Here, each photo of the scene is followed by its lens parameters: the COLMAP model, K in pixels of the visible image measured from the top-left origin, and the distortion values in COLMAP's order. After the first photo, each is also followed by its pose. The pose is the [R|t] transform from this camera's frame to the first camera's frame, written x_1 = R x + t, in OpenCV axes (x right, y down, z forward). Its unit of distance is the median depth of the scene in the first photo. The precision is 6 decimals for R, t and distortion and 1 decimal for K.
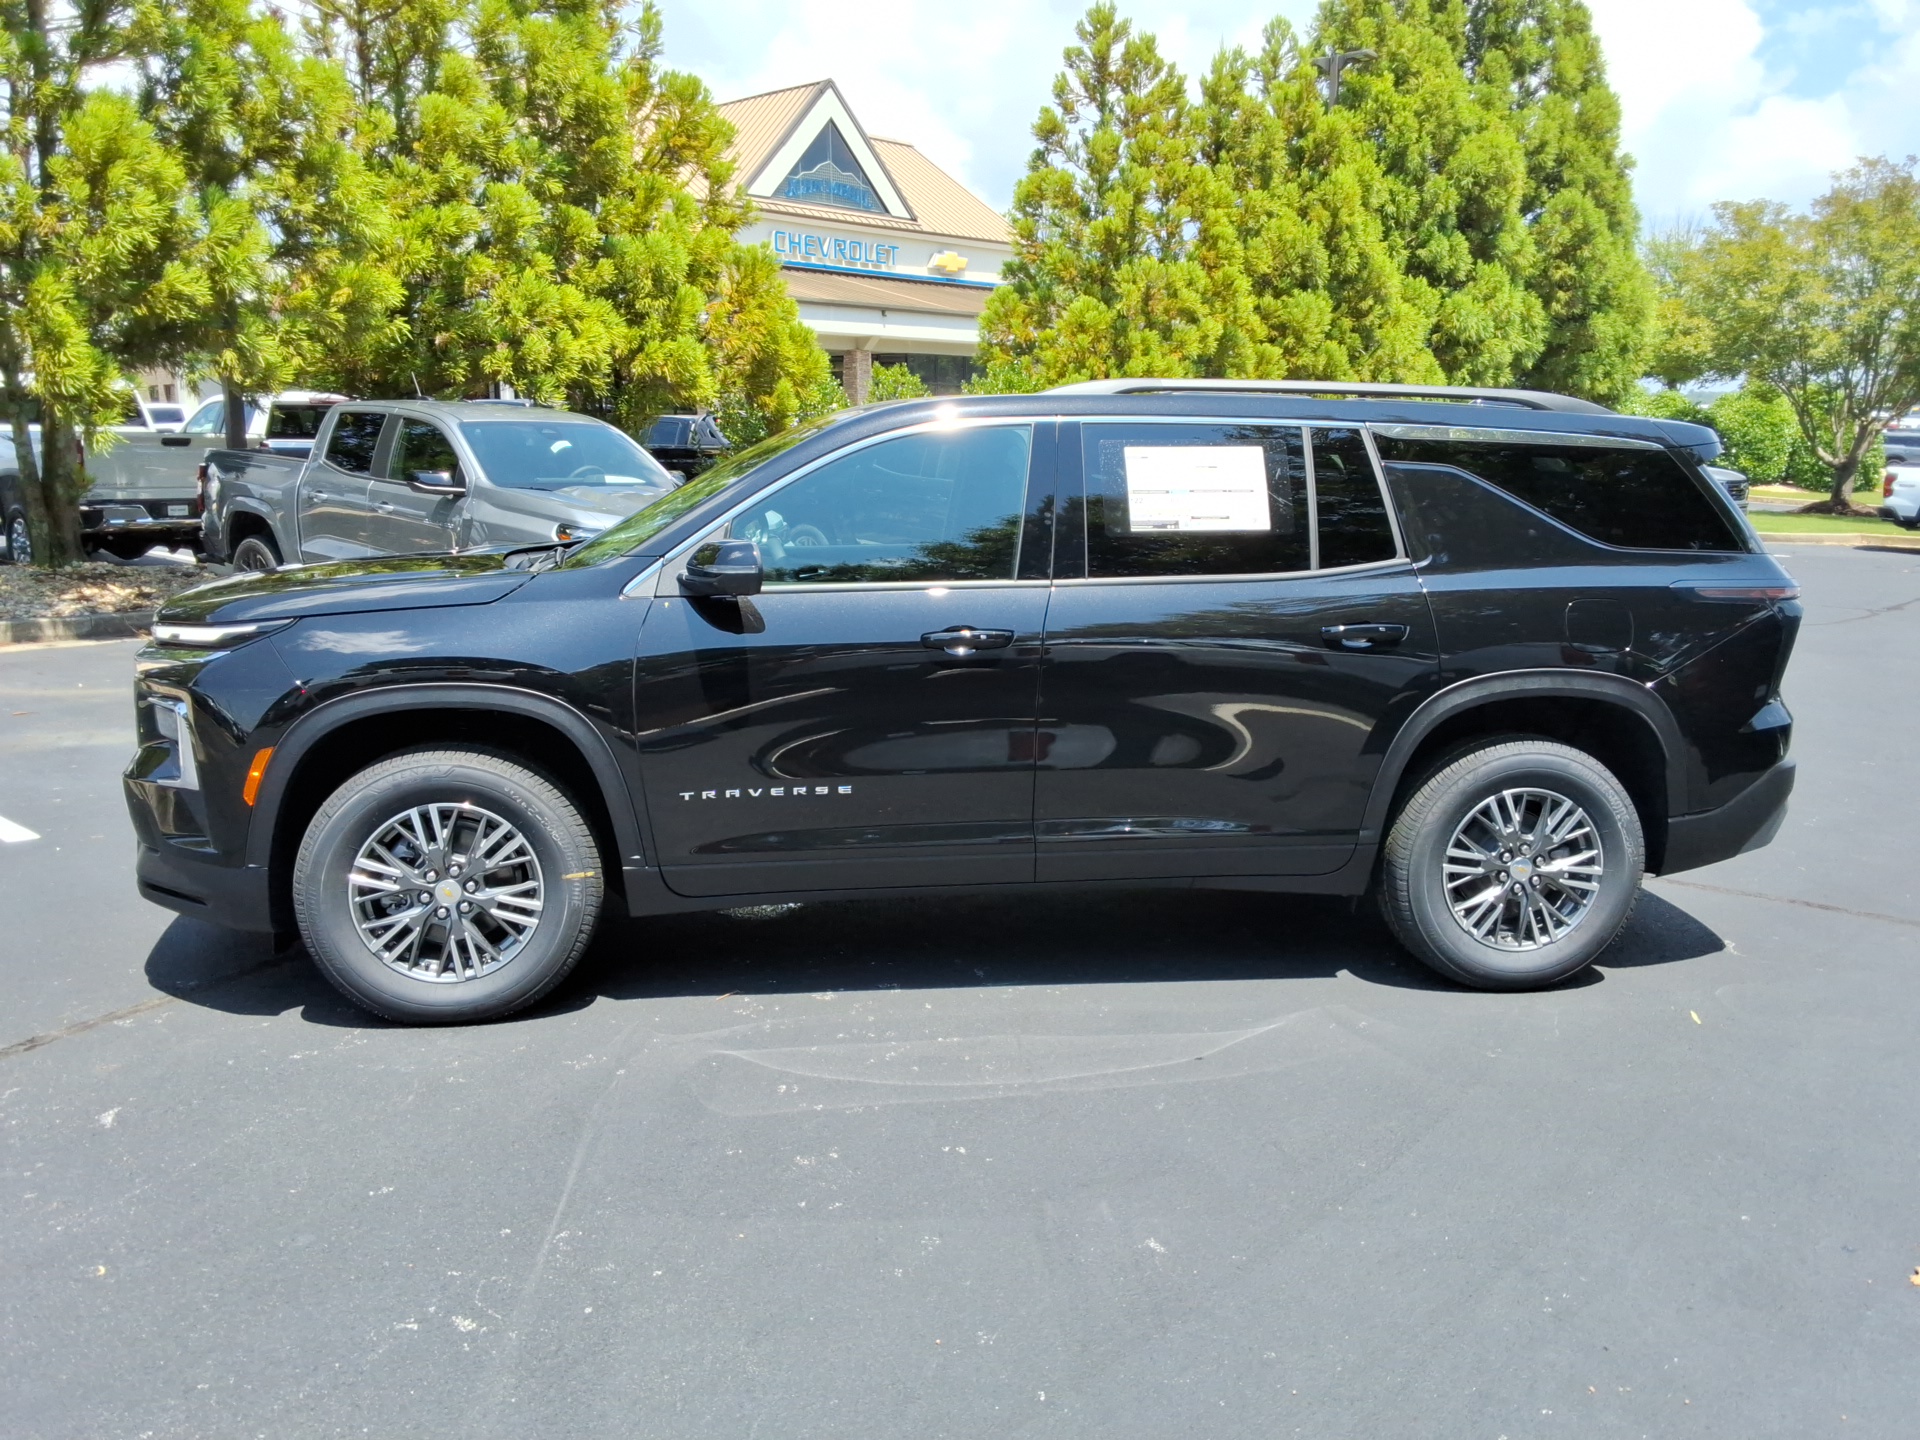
lens RADIAL K [[1546.5, 0, 958.0], [0, 1546.5, 711.9], [0, 0, 1]] dist [0.100200, -0.161972]
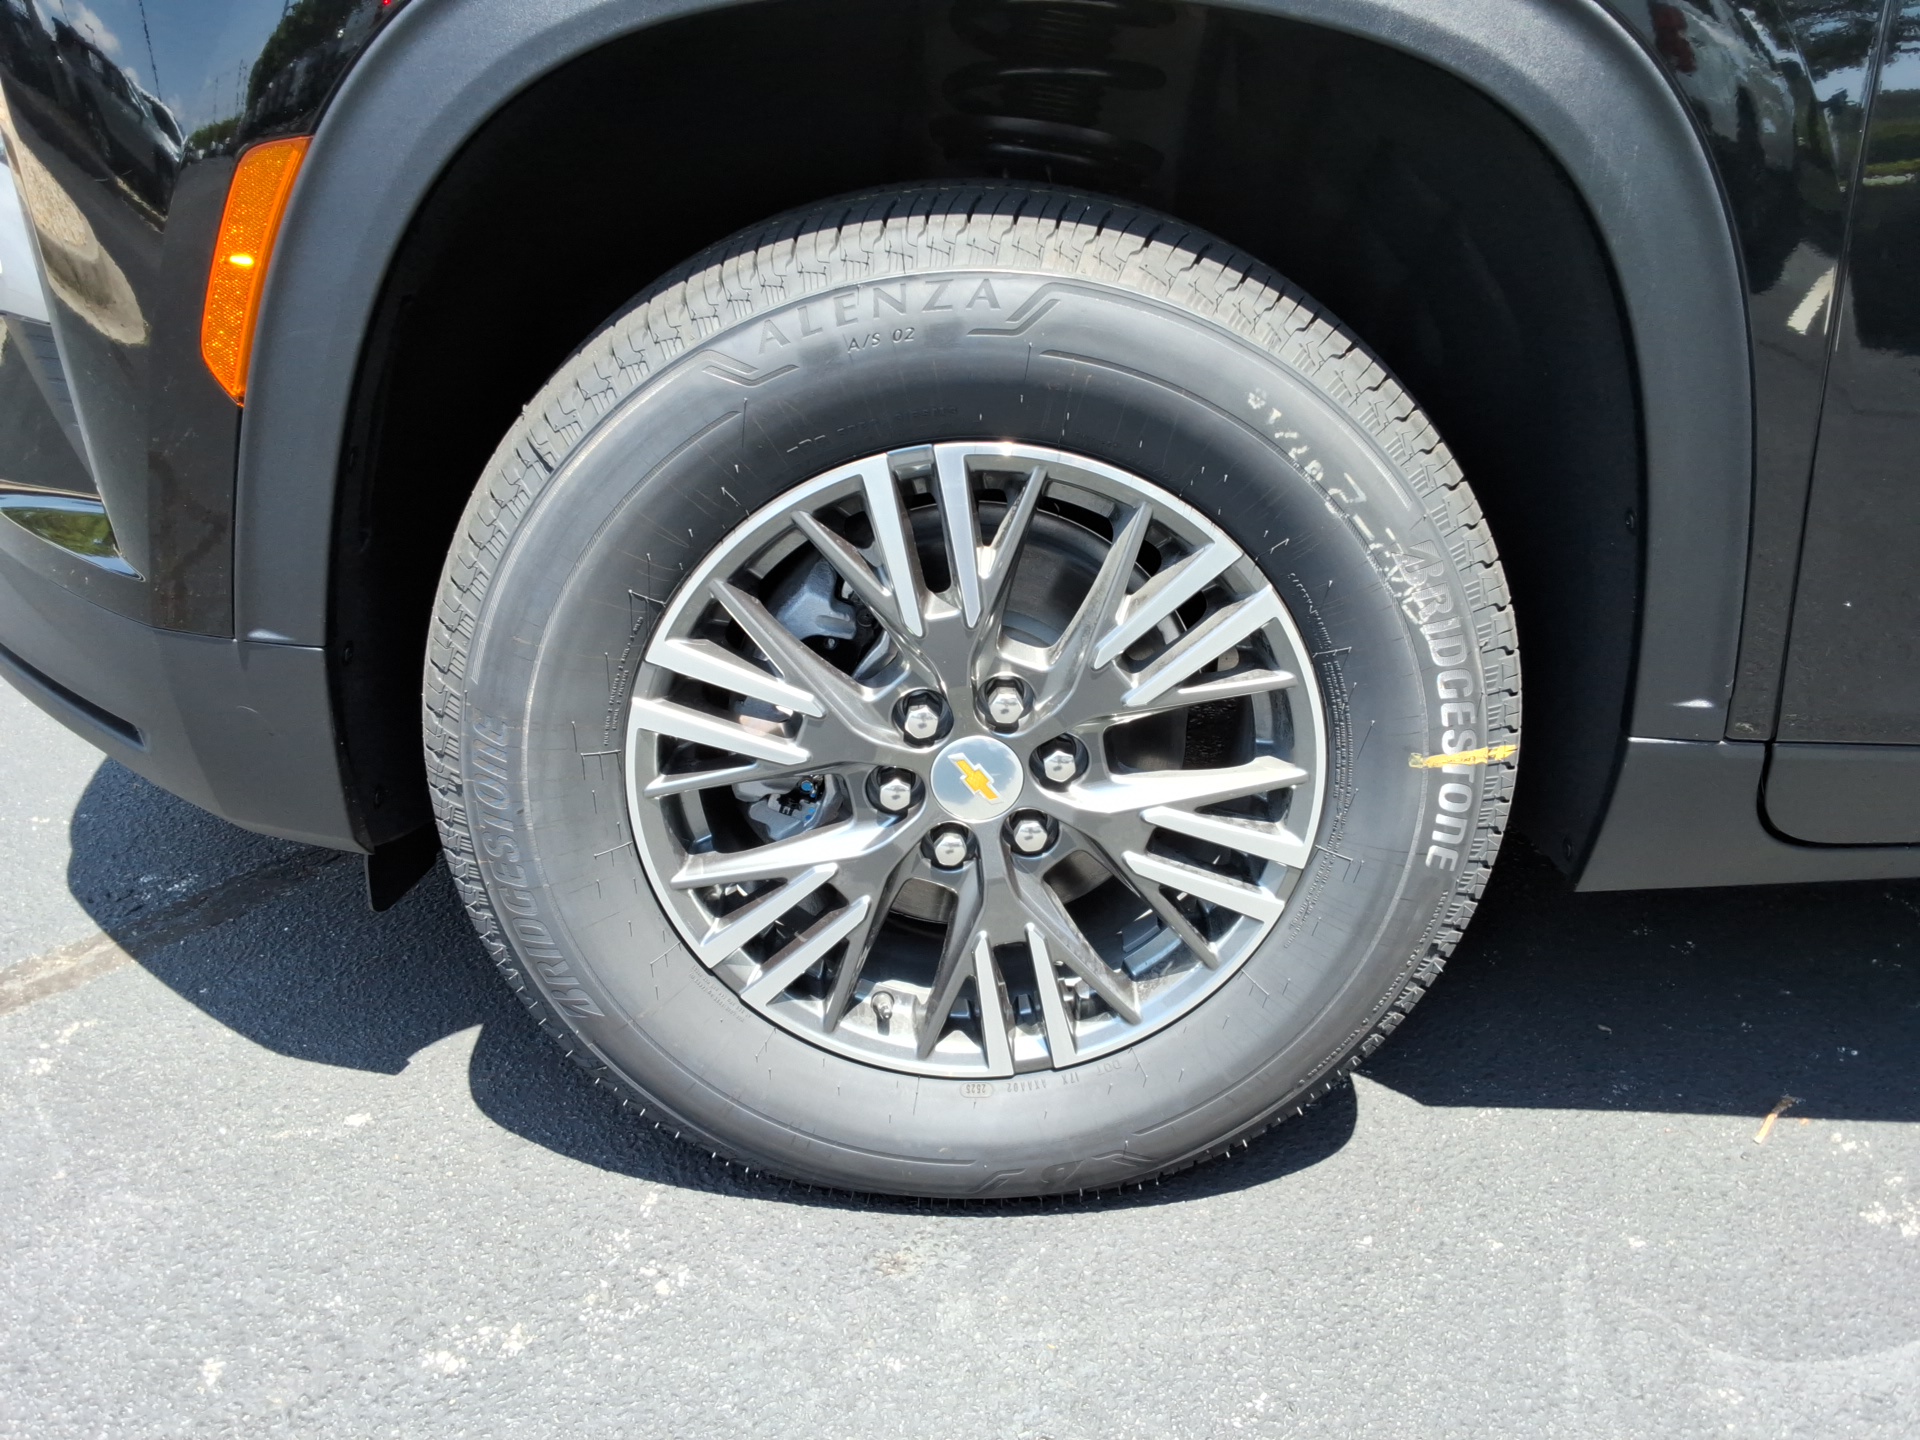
lens RADIAL K [[1546.5, 0, 968.6], [0, 1546.5, 729.6], [0, 0, 1]] dist [0.100200, -0.161972]
pose [[0.991559, 0.086120, -0.096927, -0.060852], [-0.058867, 0.965076, 0.255271, 0.007945], [0.115526, -0.247411, 0.961999, 0.149891]]
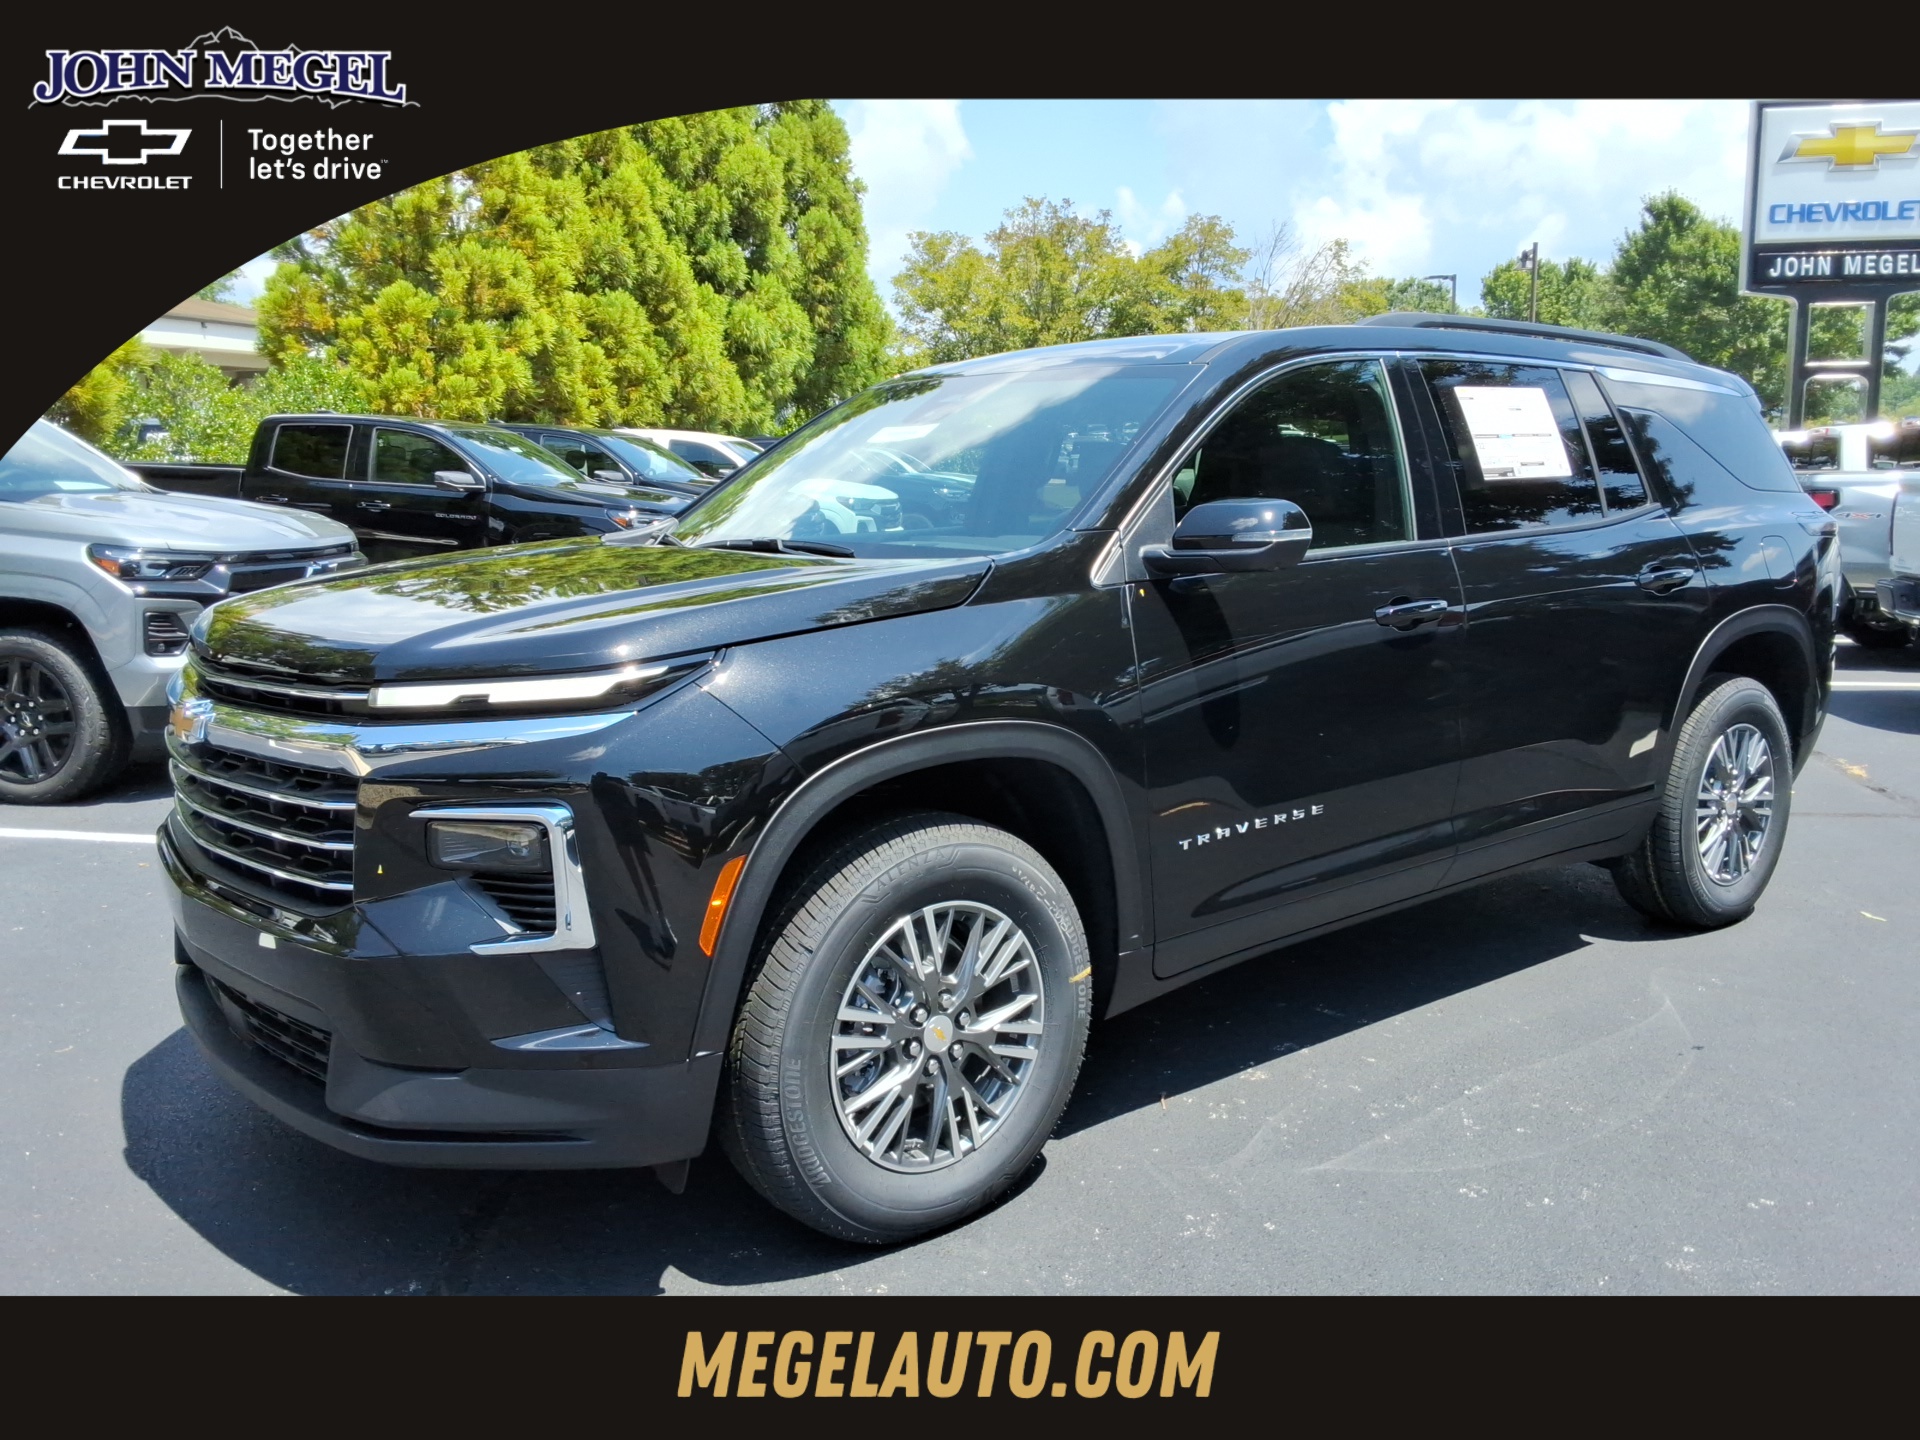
lens RADIAL K [[1546.5, 0, 966.2], [0, 1546.5, 723.4], [0, 0, 1]] dist [0.100200, -0.161972]
pose [[0.849115, -0.100701, 0.518520, -0.130724], [0.102822, 0.994392, 0.024742, -0.006694], [-0.518103, 0.032306, 0.854708, 0.083408]]
